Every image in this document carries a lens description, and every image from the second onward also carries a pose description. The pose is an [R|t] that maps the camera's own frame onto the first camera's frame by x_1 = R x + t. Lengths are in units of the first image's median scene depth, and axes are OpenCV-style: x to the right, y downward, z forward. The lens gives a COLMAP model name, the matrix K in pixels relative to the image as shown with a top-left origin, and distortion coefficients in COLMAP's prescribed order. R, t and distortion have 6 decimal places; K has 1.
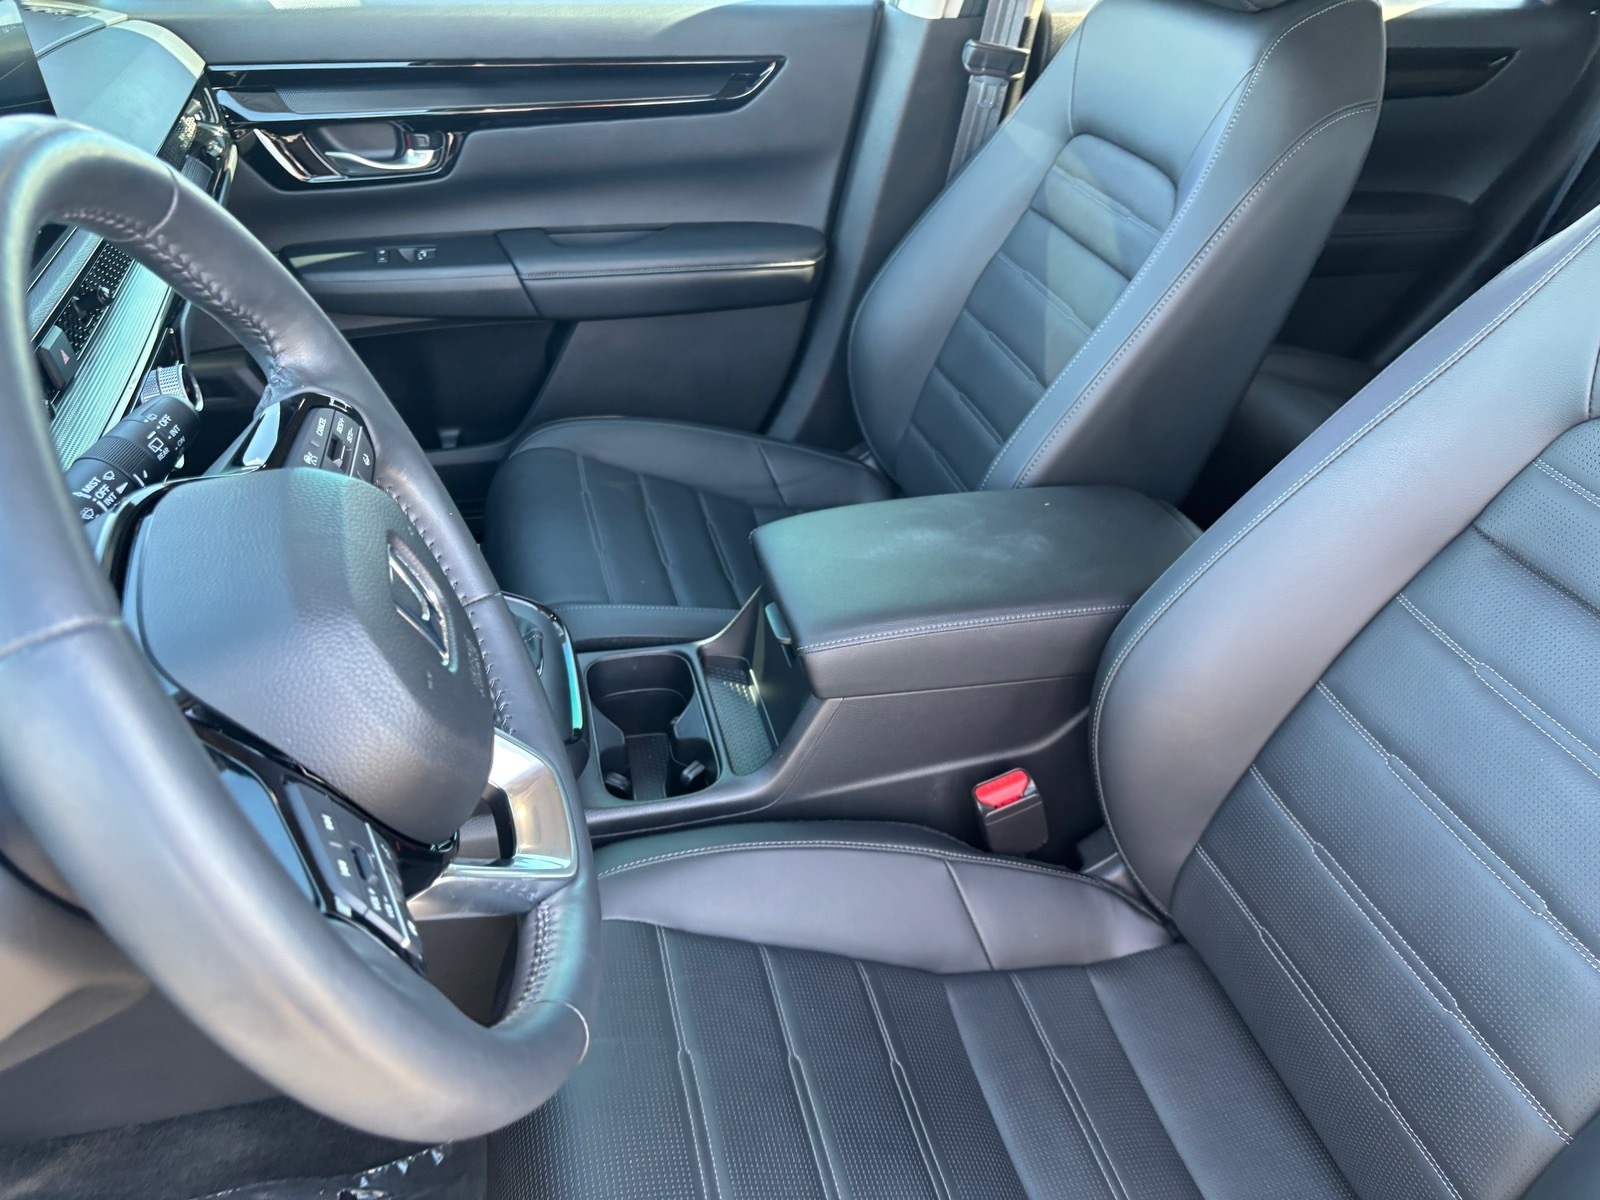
lens RADIAL K [[1182.1, 0, 809.5], [0, 1182.1, 609.1], [0, 0, 1]] dist [0.019305, -0.013660]
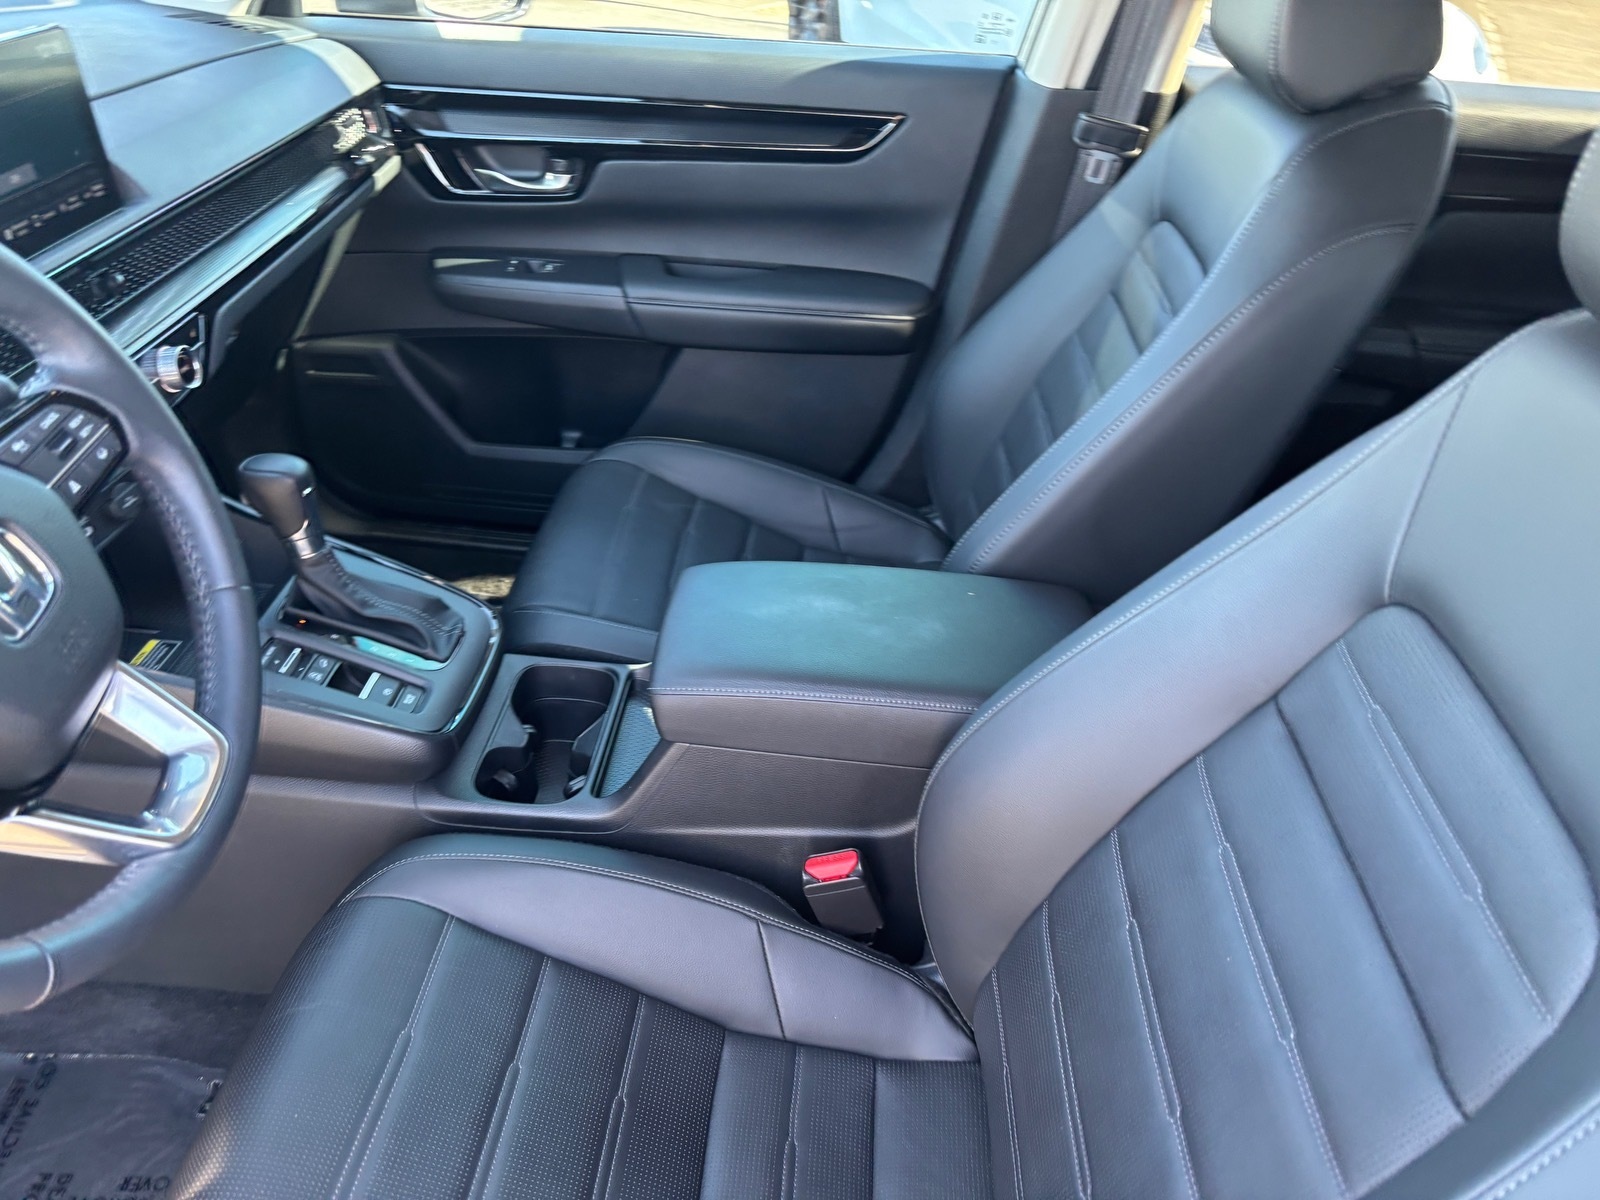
lens RADIAL K [[1182.1, 0, 867.5], [0, 1182.1, 632.4], [0, 0, 1]] dist [0.019305, -0.013660]
pose [[0.956085, 0.180266, -0.231096, 0.268665], [-0.180549, 0.983360, 0.020106, -0.046933], [0.230875, 0.022501, 0.972723, 0.019155]]
